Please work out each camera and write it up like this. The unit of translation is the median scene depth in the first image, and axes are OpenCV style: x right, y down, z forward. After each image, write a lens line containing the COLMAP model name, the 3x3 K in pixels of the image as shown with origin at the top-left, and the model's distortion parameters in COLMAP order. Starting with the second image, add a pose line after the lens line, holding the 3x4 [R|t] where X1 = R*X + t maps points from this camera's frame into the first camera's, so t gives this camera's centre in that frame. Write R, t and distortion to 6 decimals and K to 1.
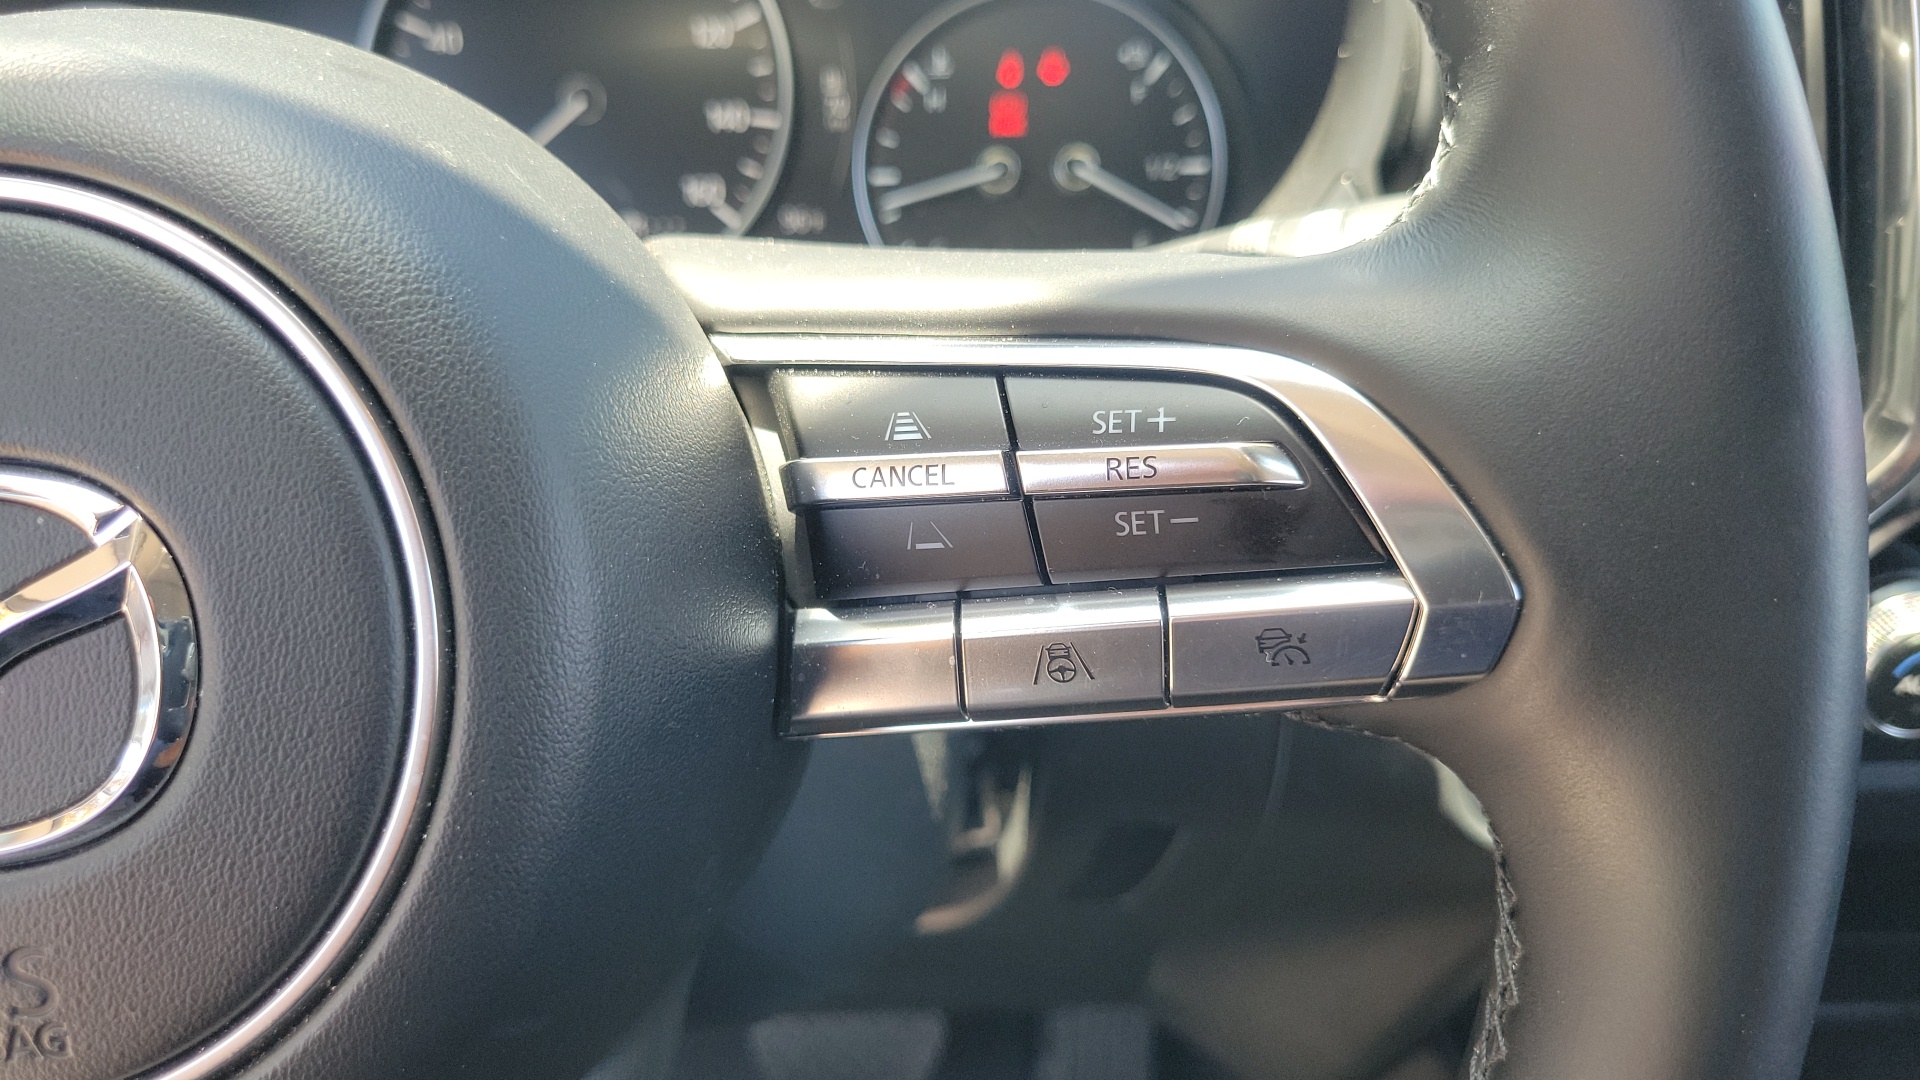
lens RADIAL K [[1469.5, 0, 948.8], [0, 1469.5, 575.8], [0, 0, 1]] dist [0.027732, -0.020584]
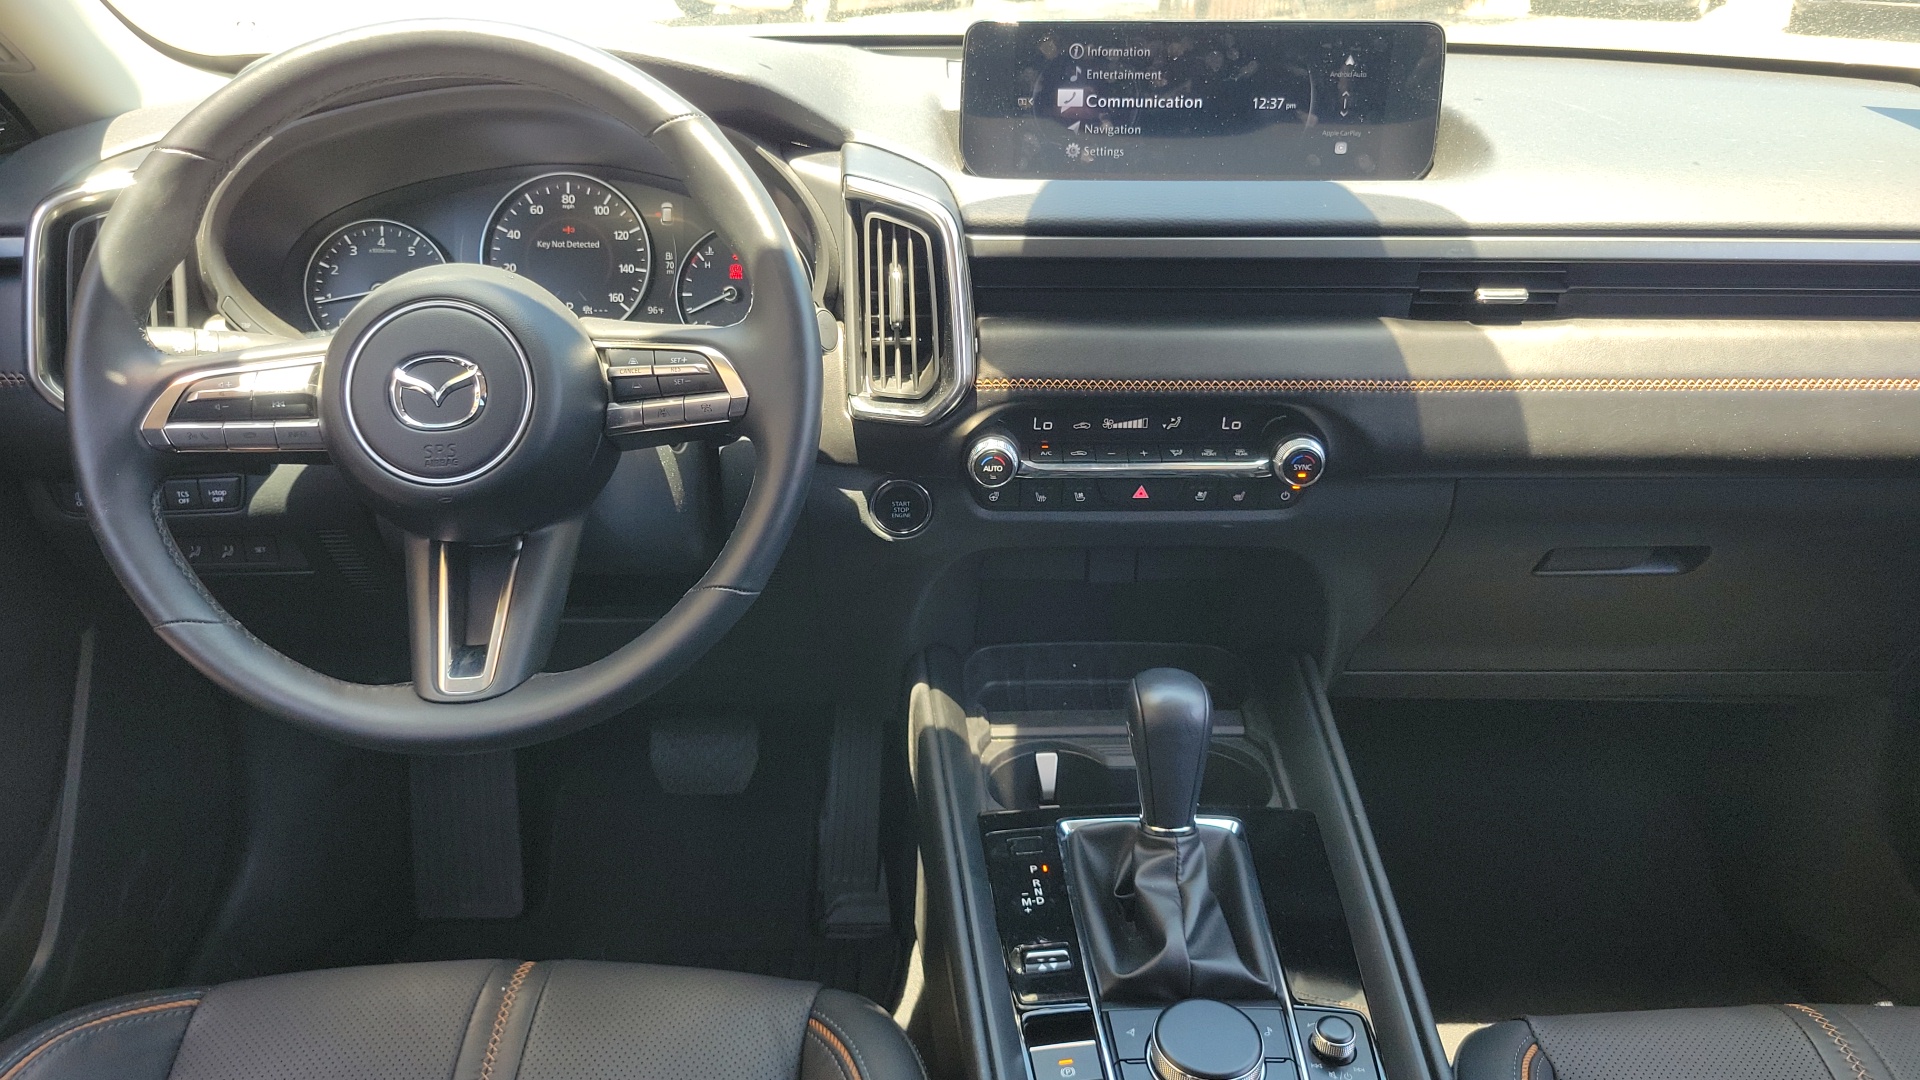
lens RADIAL K [[1469.5, 0, 956.2], [0, 1469.5, 534.7], [0, 0, 1]] dist [0.027732, -0.020584]
pose [[0.999537, 0.024449, 0.018138, 0.848767], [-0.022985, 0.996771, -0.076931, 0.720170], [-0.019960, 0.076478, 0.996871, -3.316238]]
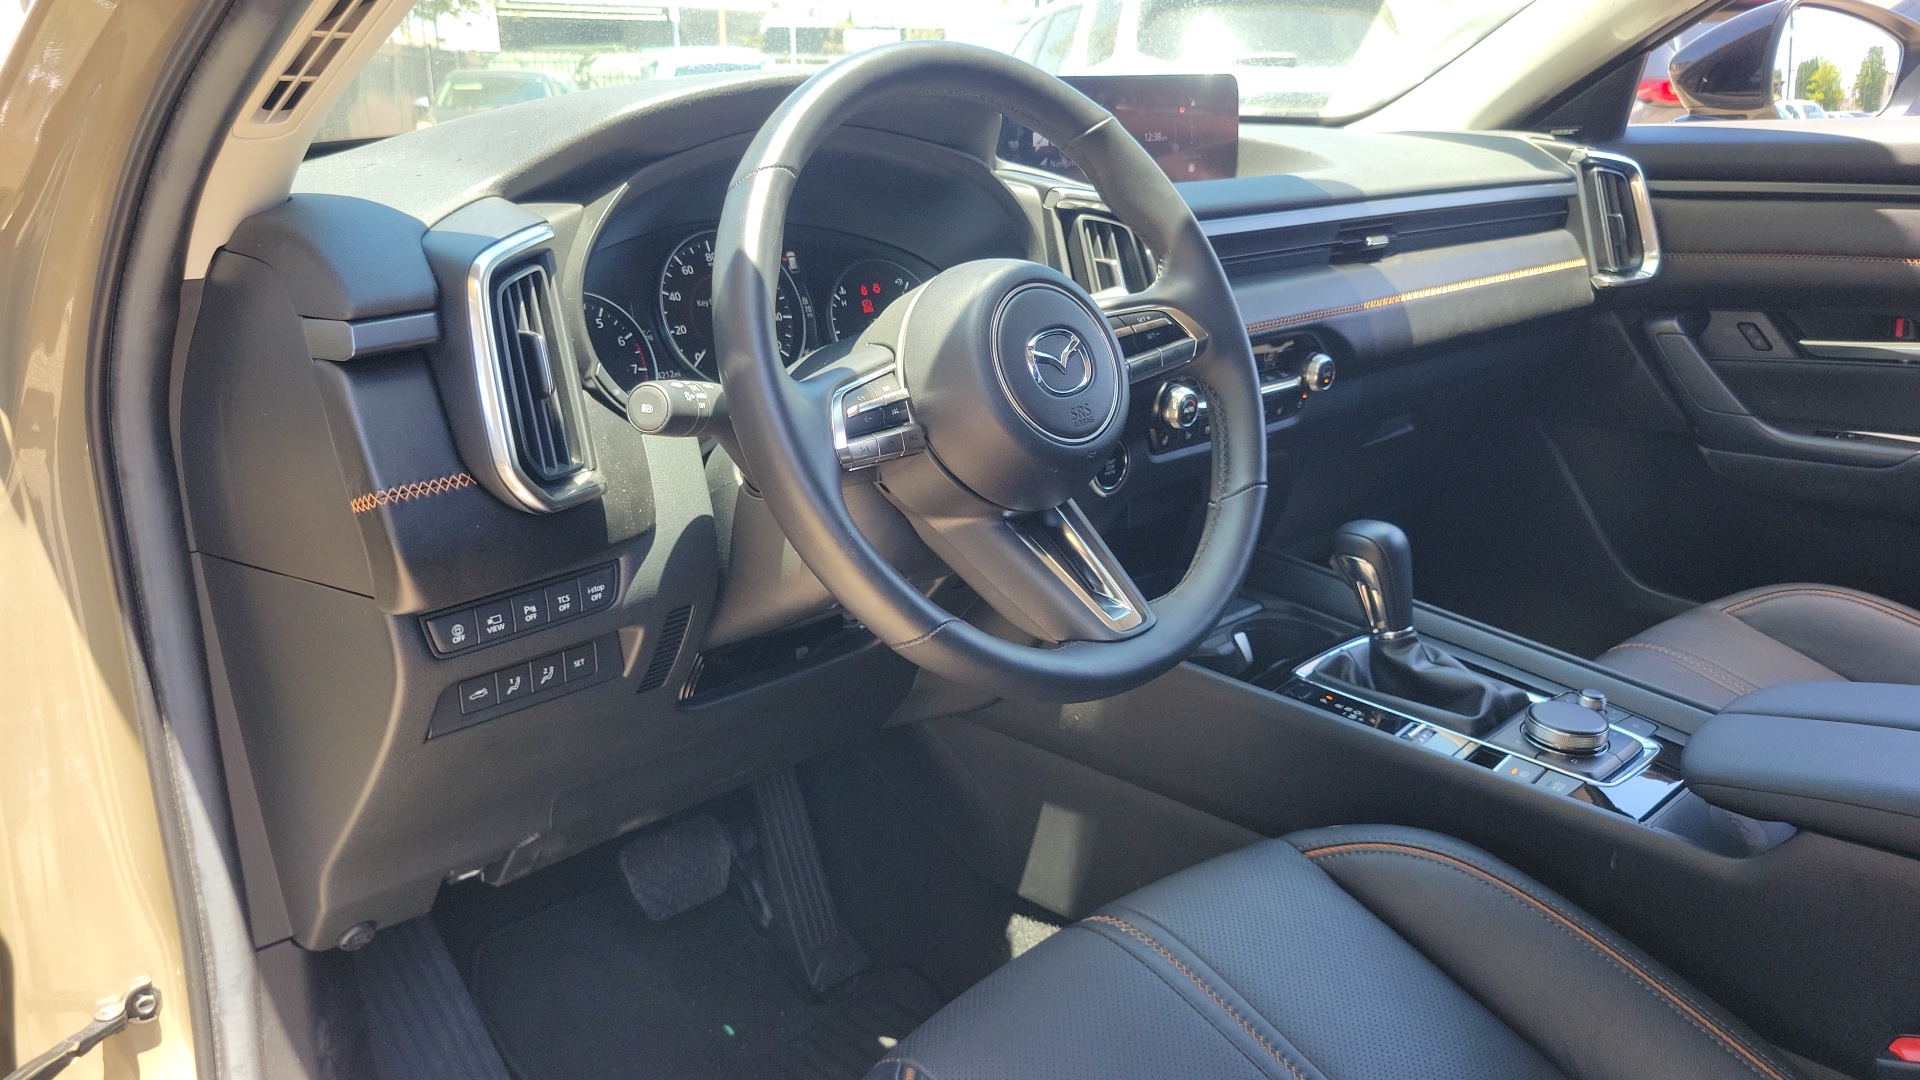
lens RADIAL K [[1469.5, 0, 955.4], [0, 1469.5, 559.1], [0, 0, 1]] dist [0.027732, -0.020584]
pose [[0.729623, -0.194755, 0.655531, -3.782076], [0.317794, 0.945357, -0.072852, 0.836766], [-0.605522, 0.261479, 0.751646, -2.250990]]
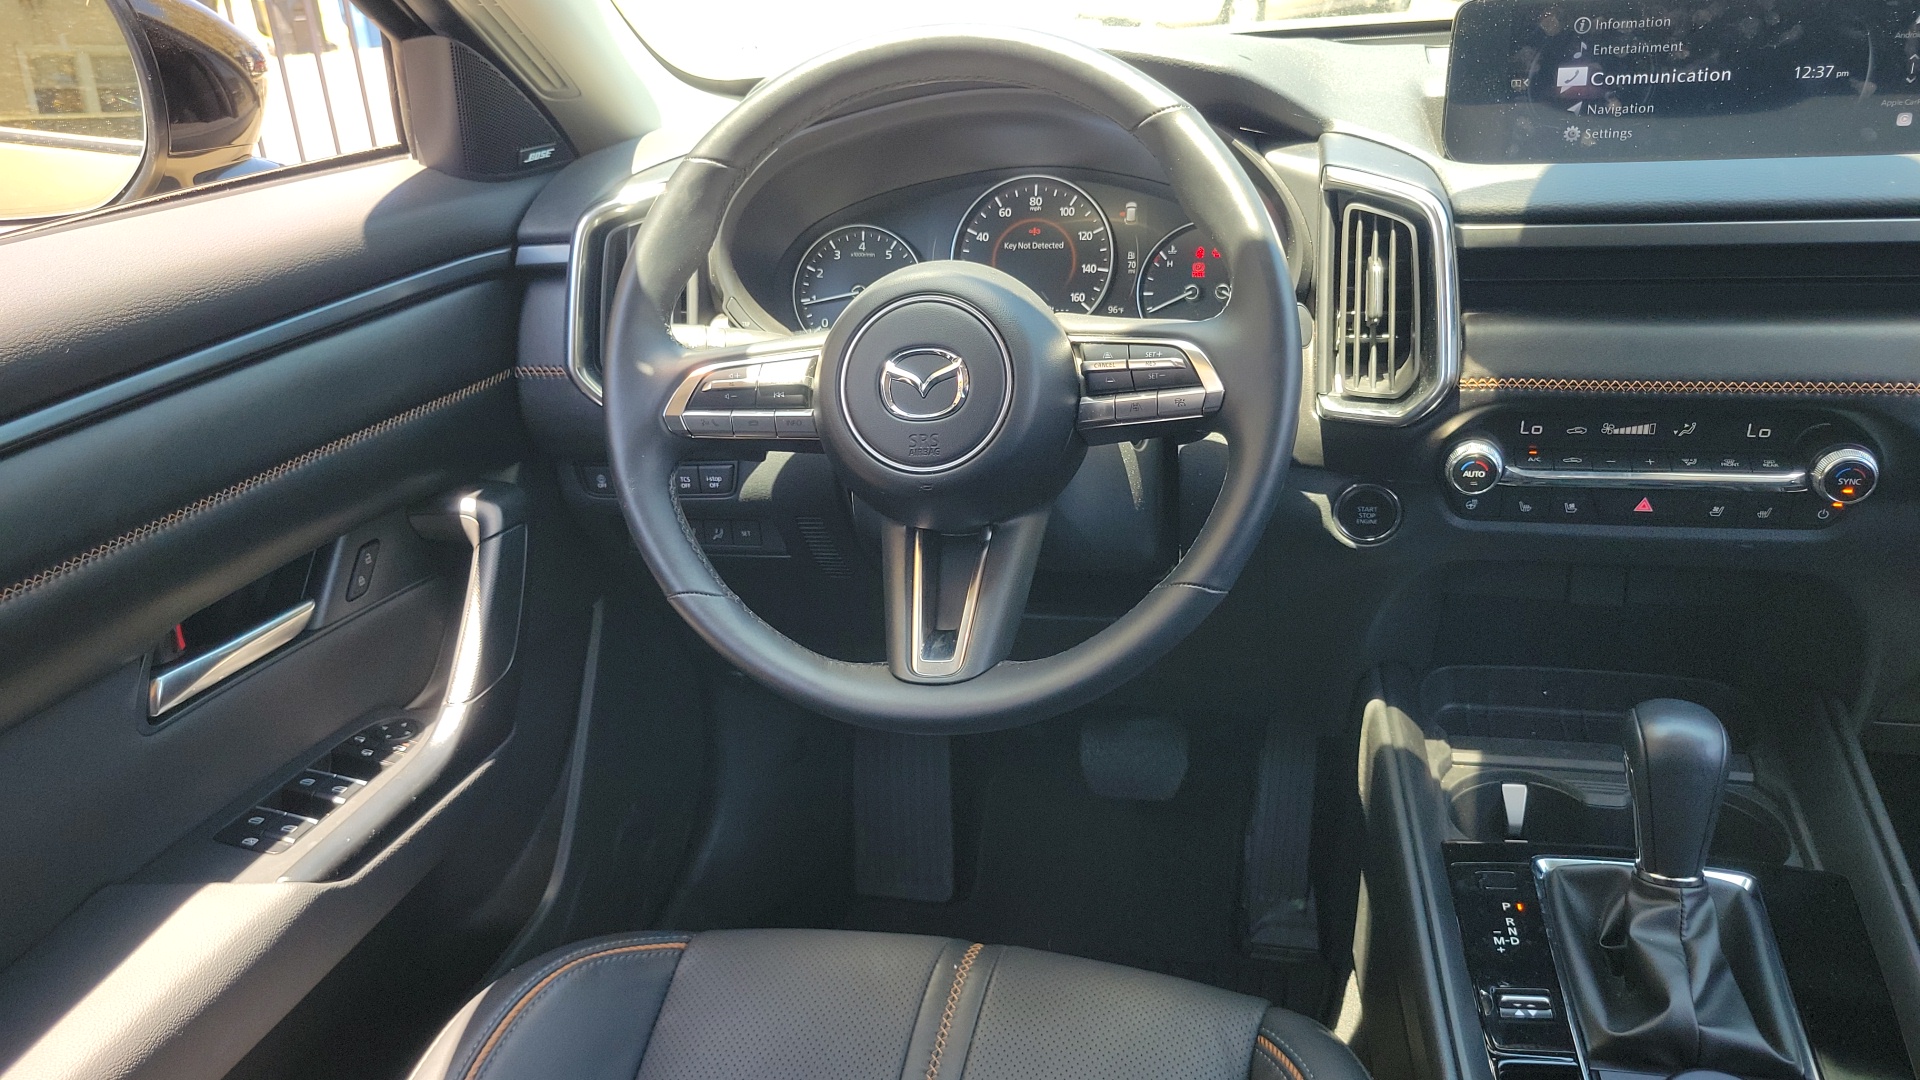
lens RADIAL K [[1469.5, 0, 957.0], [0, 1469.5, 540.3], [0, 0, 1]] dist [0.027732, -0.020584]
pose [[0.966473, 0.062593, -0.249024, 0.650974], [-0.082039, 0.994273, -0.068484, 0.773577], [0.243311, 0.086618, 0.966073, -3.266715]]
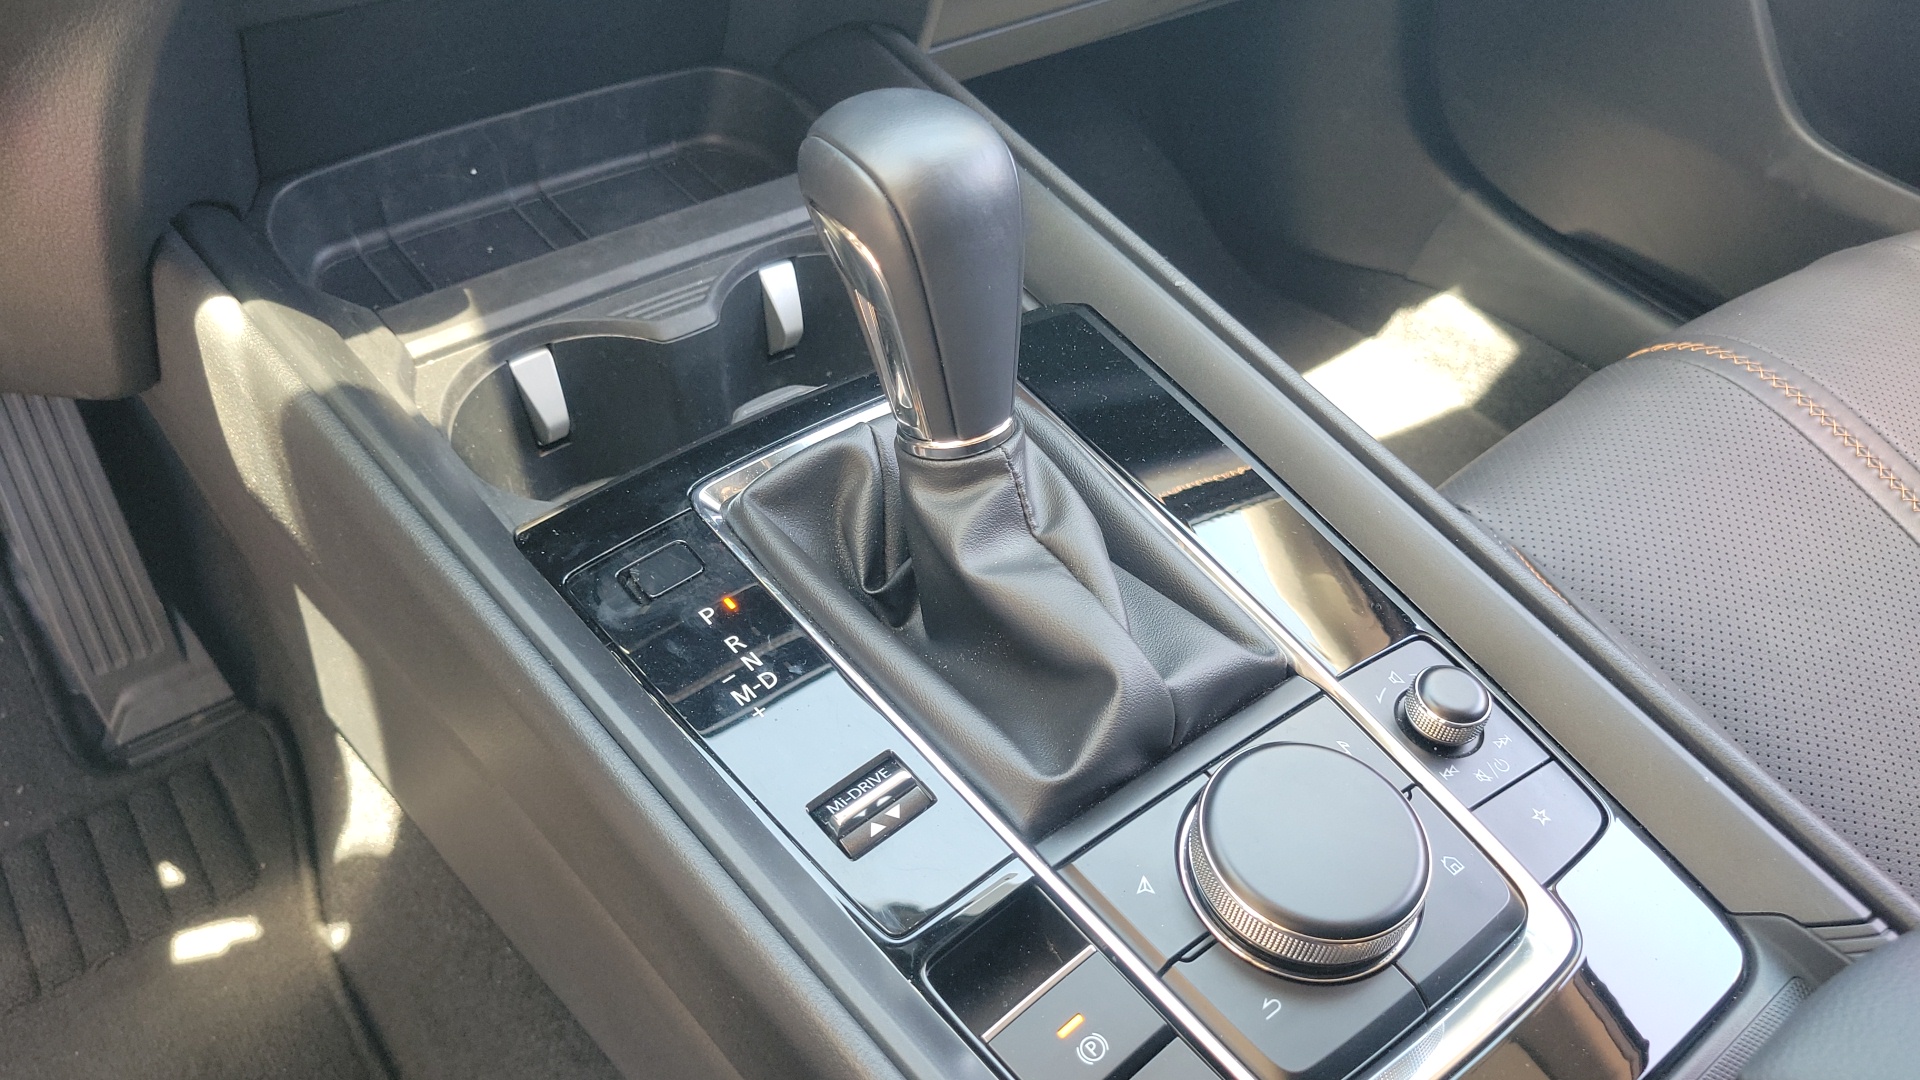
lens RADIAL K [[1469.5, 0, 964.8], [0, 1469.5, 534.6], [0, 0, 1]] dist [0.027732, -0.020584]
pose [[0.802937, -0.364444, 0.471671, 0.530404], [0.222656, 0.917411, 0.329821, 0.685343], [-0.552917, -0.159805, 0.817768, -0.425749]]
